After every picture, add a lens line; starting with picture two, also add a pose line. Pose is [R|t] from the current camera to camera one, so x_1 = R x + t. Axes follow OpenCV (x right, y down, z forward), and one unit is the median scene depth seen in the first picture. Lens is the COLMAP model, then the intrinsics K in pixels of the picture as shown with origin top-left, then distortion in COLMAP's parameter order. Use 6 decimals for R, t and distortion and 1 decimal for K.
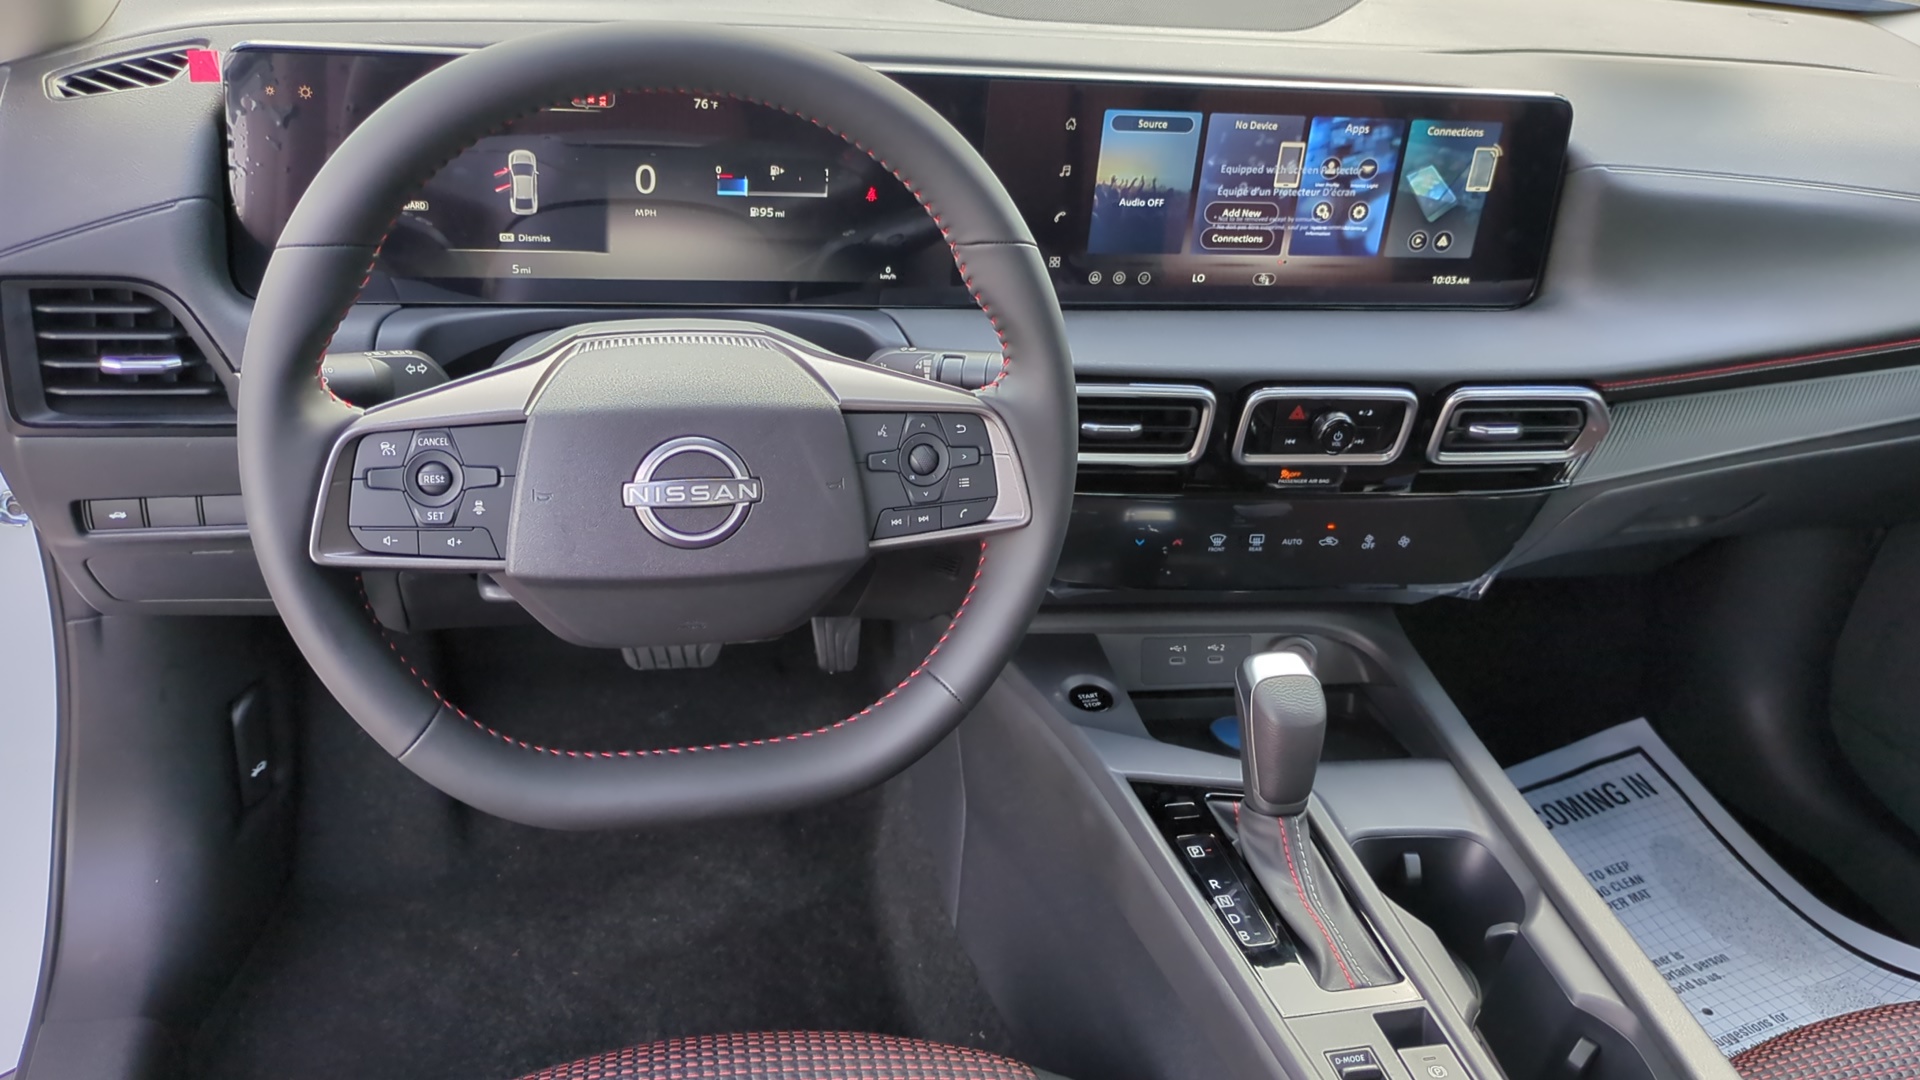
lens RADIAL K [[1504.9, 0, 960.0], [0, 1504.9, 540.0], [0, 0, 1]] dist [-0.001135, -0.004658]
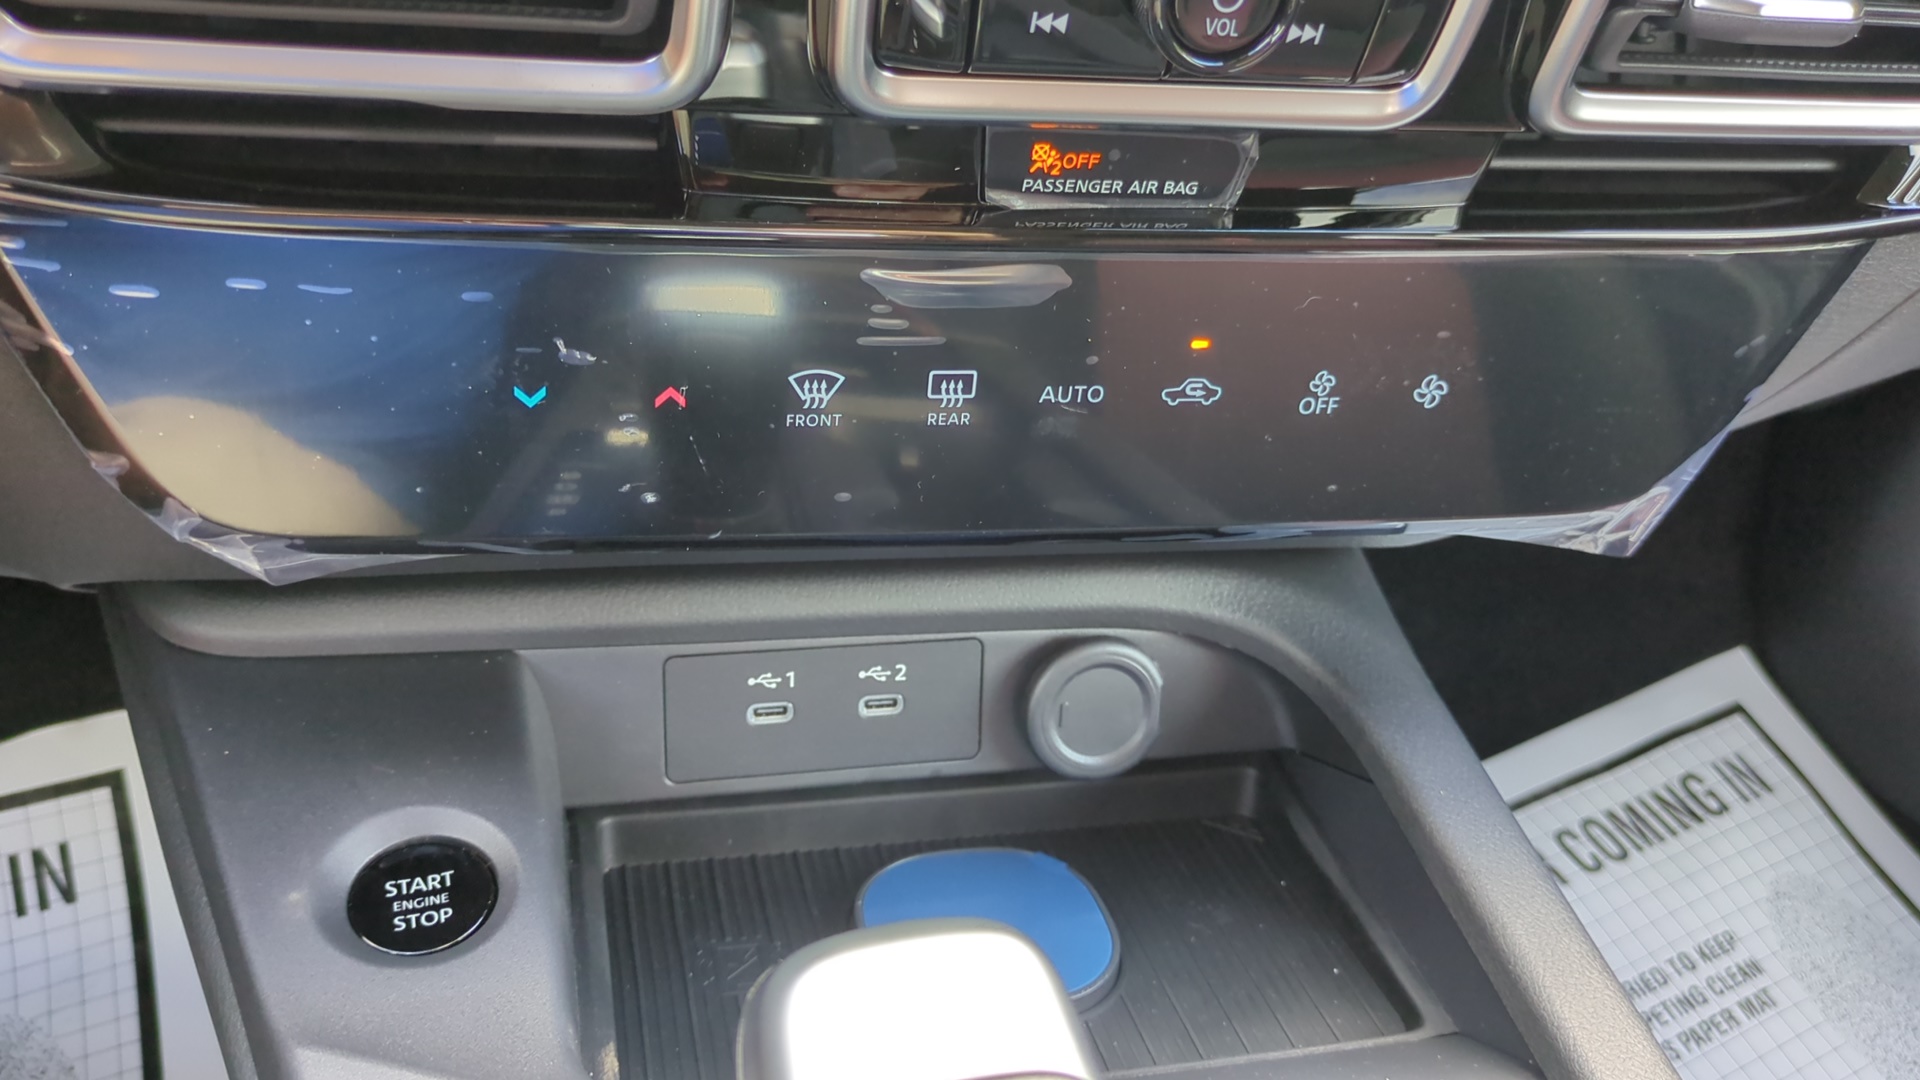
lens RADIAL K [[1504.9, 0, 960.0], [0, 1504.9, 540.0], [0, 0, 1]] dist [-0.001135, -0.004658]
pose [[0.998377, -0.001396, 0.056936, 0.135618], [-0.007017, 0.989068, 0.147293, -0.010594], [-0.056519, -0.147453, 0.987453, 0.523342]]
